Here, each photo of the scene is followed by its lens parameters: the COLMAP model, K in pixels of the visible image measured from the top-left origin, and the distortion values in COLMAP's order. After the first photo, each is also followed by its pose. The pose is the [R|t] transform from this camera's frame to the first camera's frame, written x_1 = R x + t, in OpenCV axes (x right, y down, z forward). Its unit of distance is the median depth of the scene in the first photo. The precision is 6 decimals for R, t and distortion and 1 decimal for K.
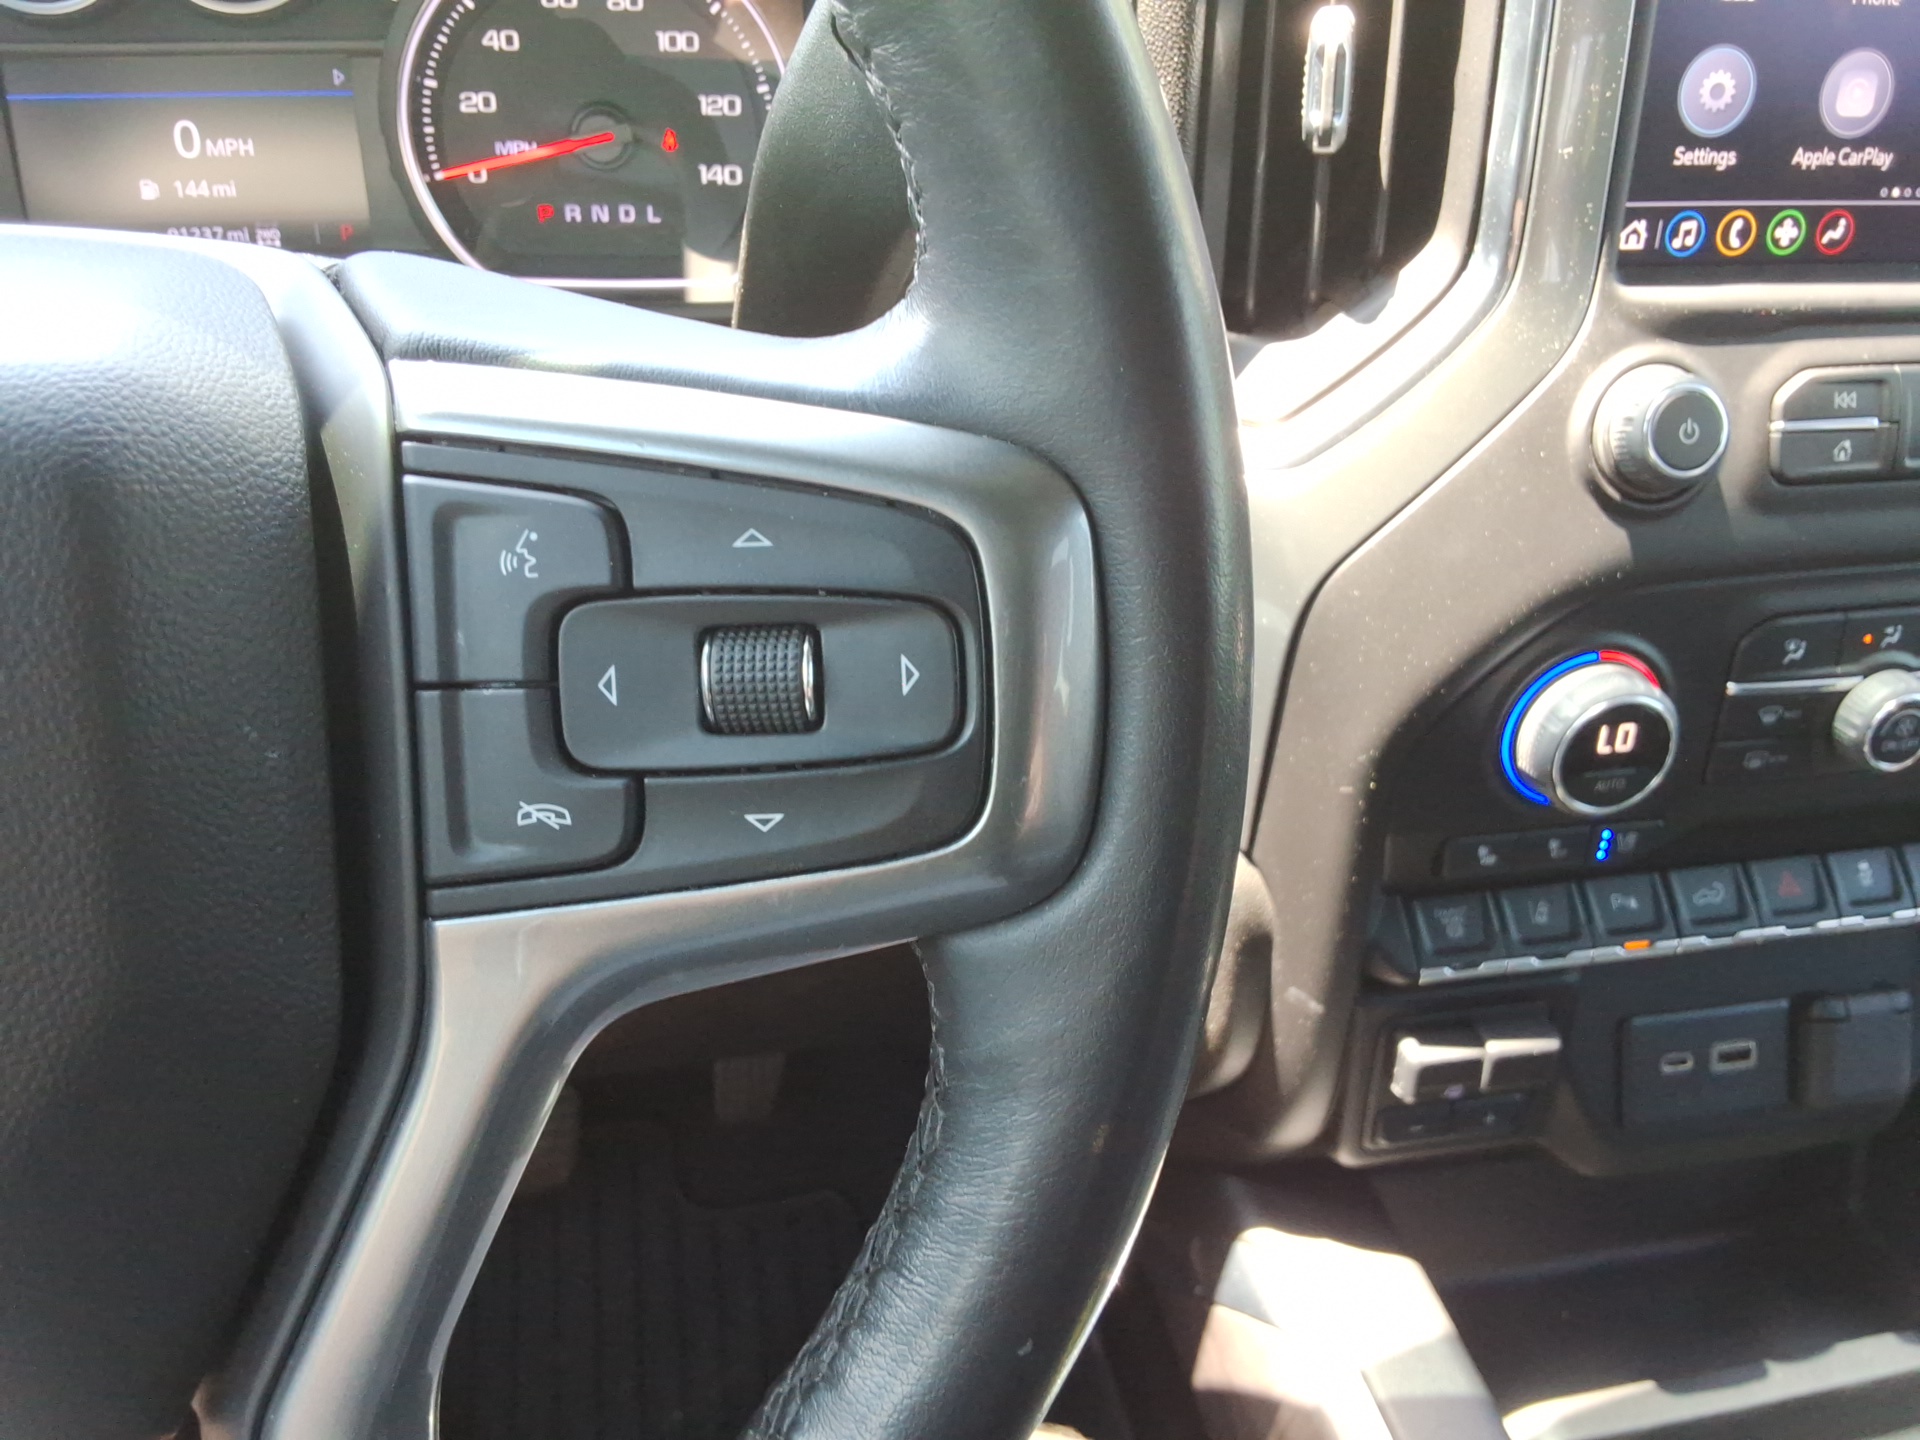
lens RADIAL K [[1579.4, 0, 976.0], [0, 1579.4, 700.0], [0, 0, 1]] dist [0.113733, -0.184414]
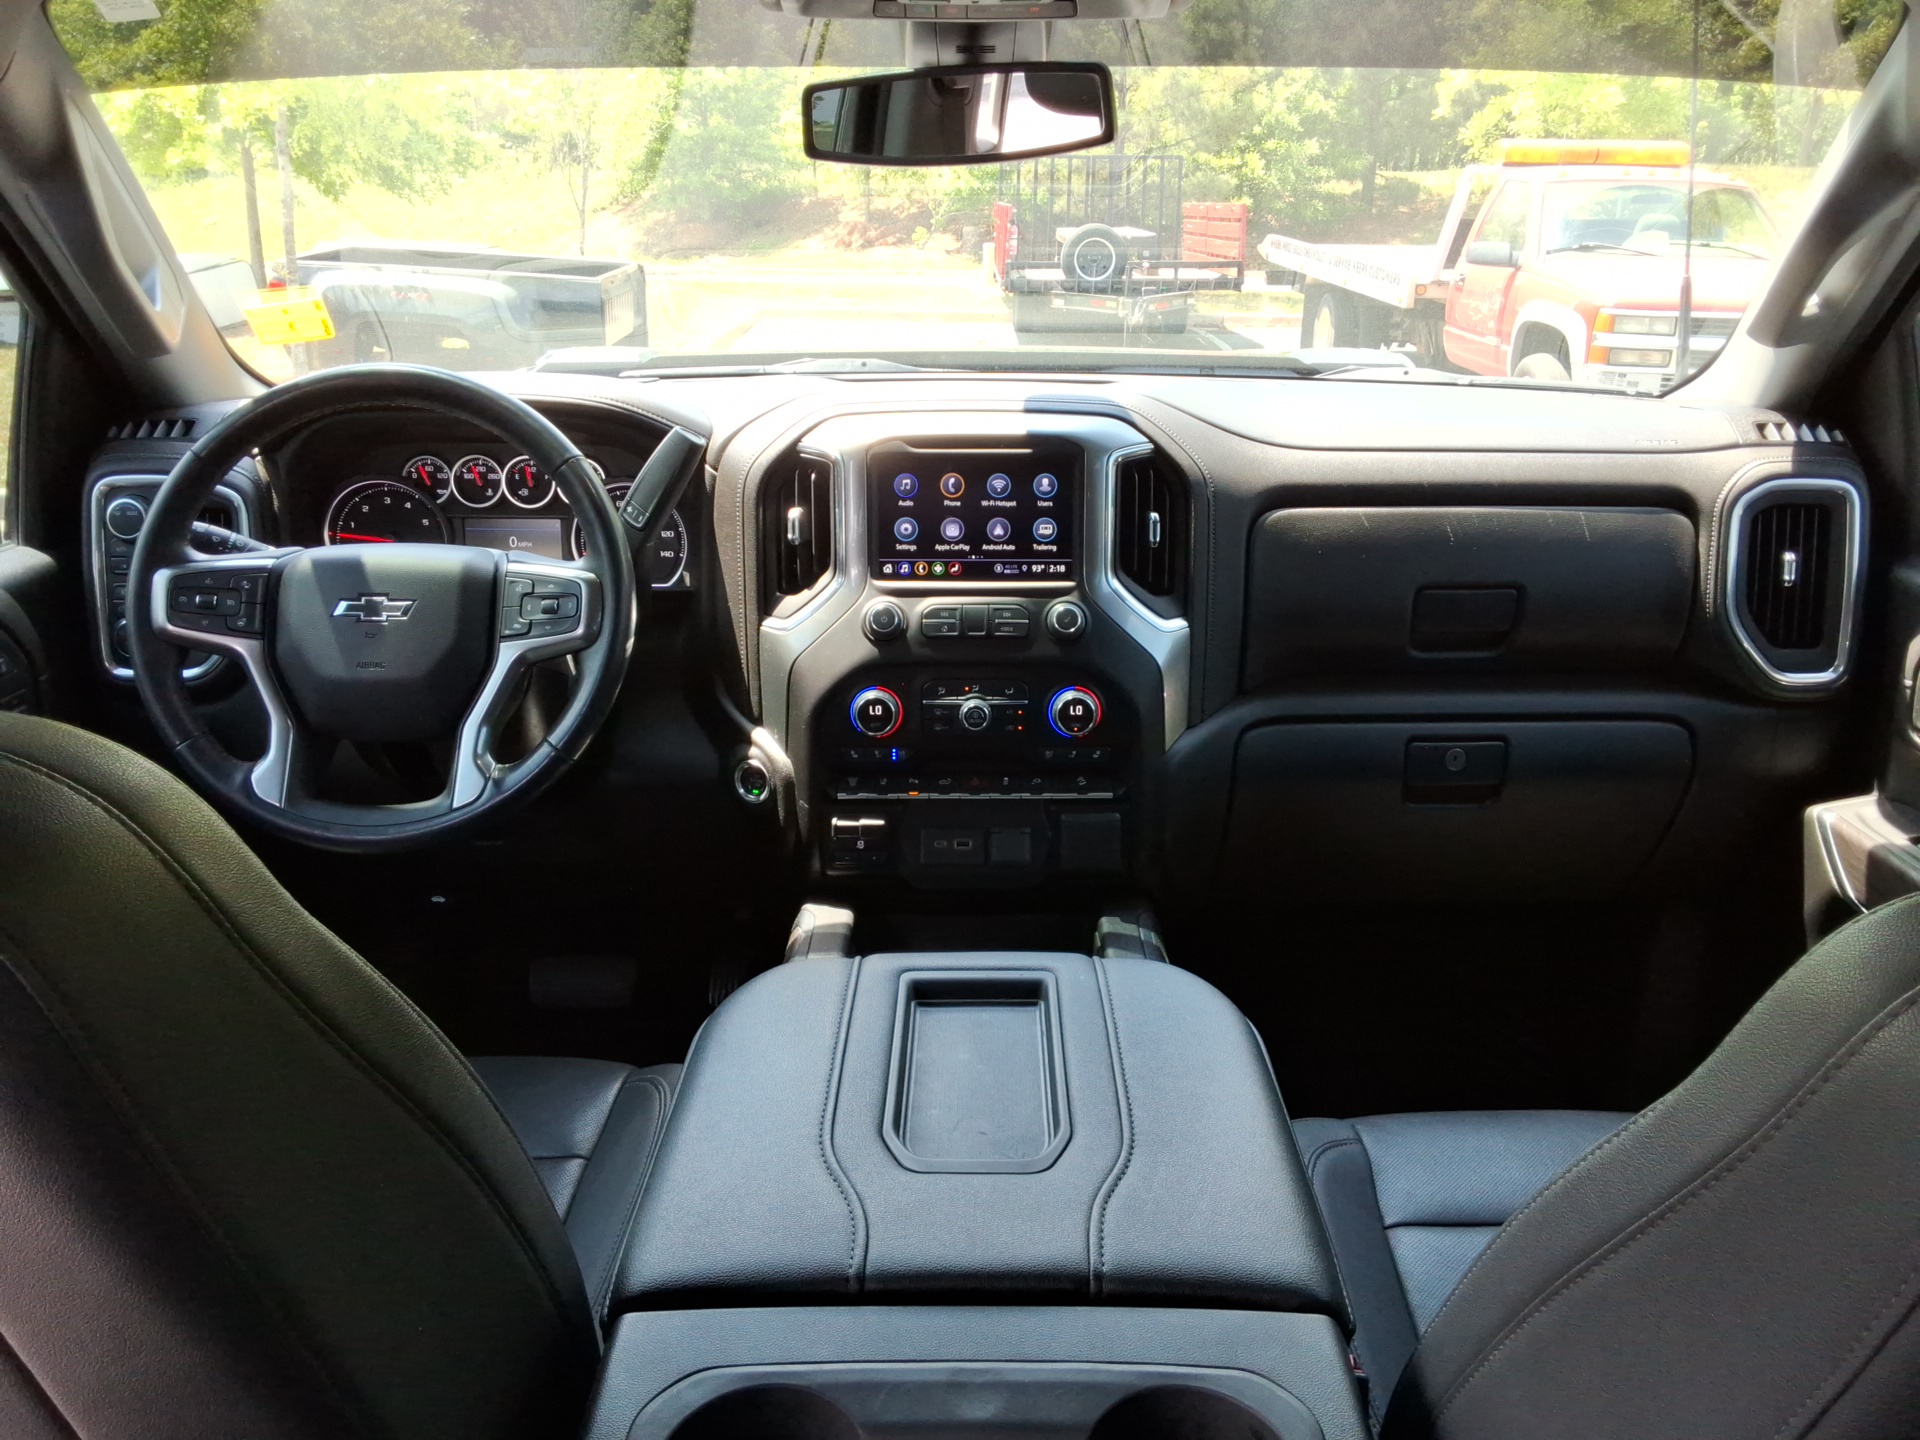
lens RADIAL K [[1563.5, 0, 977.8], [0, 1563.5, 718.9], [0, 0, 1]] dist [0.082563, -0.035588]
pose [[0.976689, 0.024444, -0.213265, 1.244873], [-0.078139, 0.965821, -0.247153, 0.794166], [0.199934, 0.258056, 0.945216, -1.947592]]
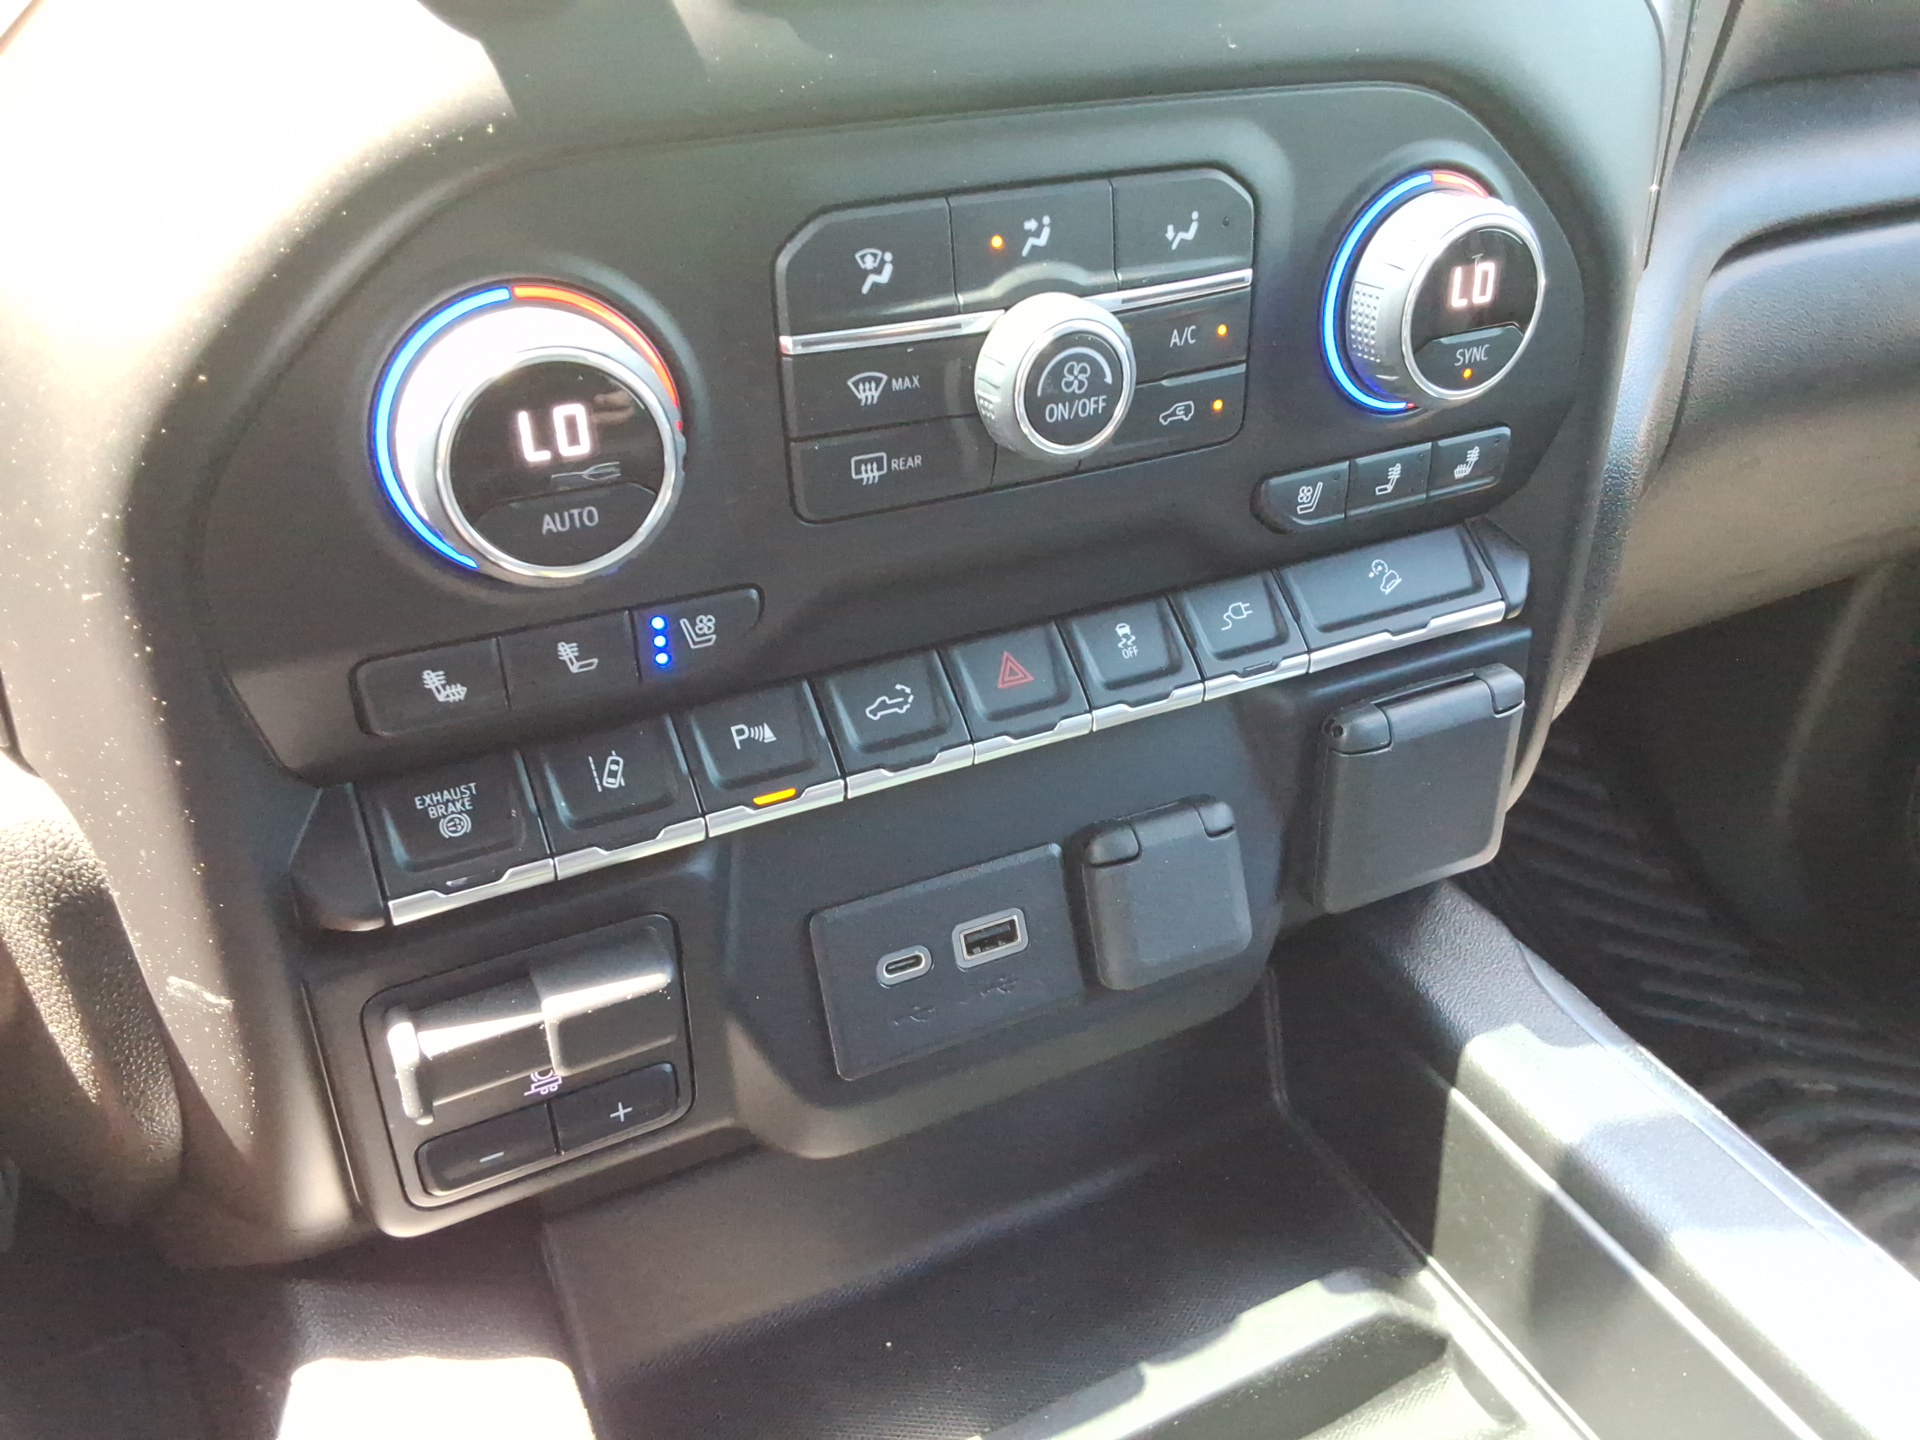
lens RADIAL K [[1586.6, 0, 985.5], [0, 1586.6, 707.4], [0, 0, 1]] dist [0.100452, -0.055485]
pose [[0.967174, -0.151585, 0.203953, 0.396992], [0.145877, 0.988375, 0.042828, 0.110455], [-0.208075, -0.011670, 0.978043, 0.399417]]
